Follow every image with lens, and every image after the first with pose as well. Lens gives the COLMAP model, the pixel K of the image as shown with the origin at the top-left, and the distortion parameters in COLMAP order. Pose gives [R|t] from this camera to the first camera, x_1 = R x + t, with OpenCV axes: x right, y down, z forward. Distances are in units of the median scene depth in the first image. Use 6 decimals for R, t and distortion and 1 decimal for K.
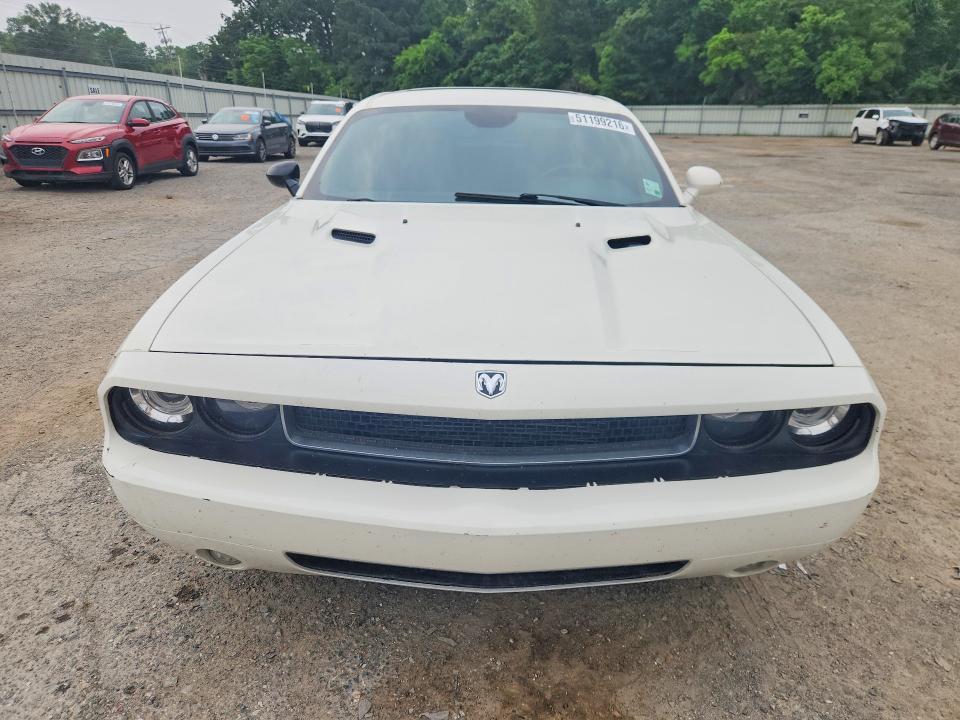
lens RADIAL K [[675.4, 0, 481.7], [0, 675.4, 358.2], [0, 0, 1]] dist [0.042876, -0.040434]
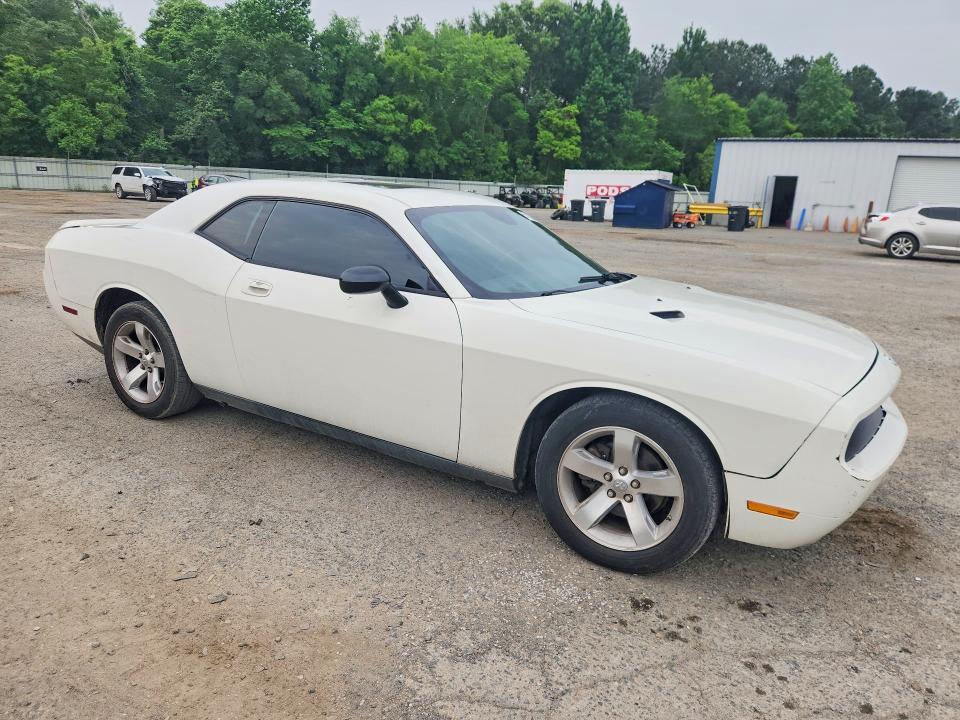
lens RADIAL K [[675.4, 0, 483.8], [0, 675.4, 362.5], [0, 0, 1]] dist [0.042876, -0.040434]
pose [[0.459962, -0.211391, 0.862409, -0.131411], [0.262642, 0.960178, 0.095277, -0.026768], [-0.848206, 0.182681, 0.497166, 0.056700]]
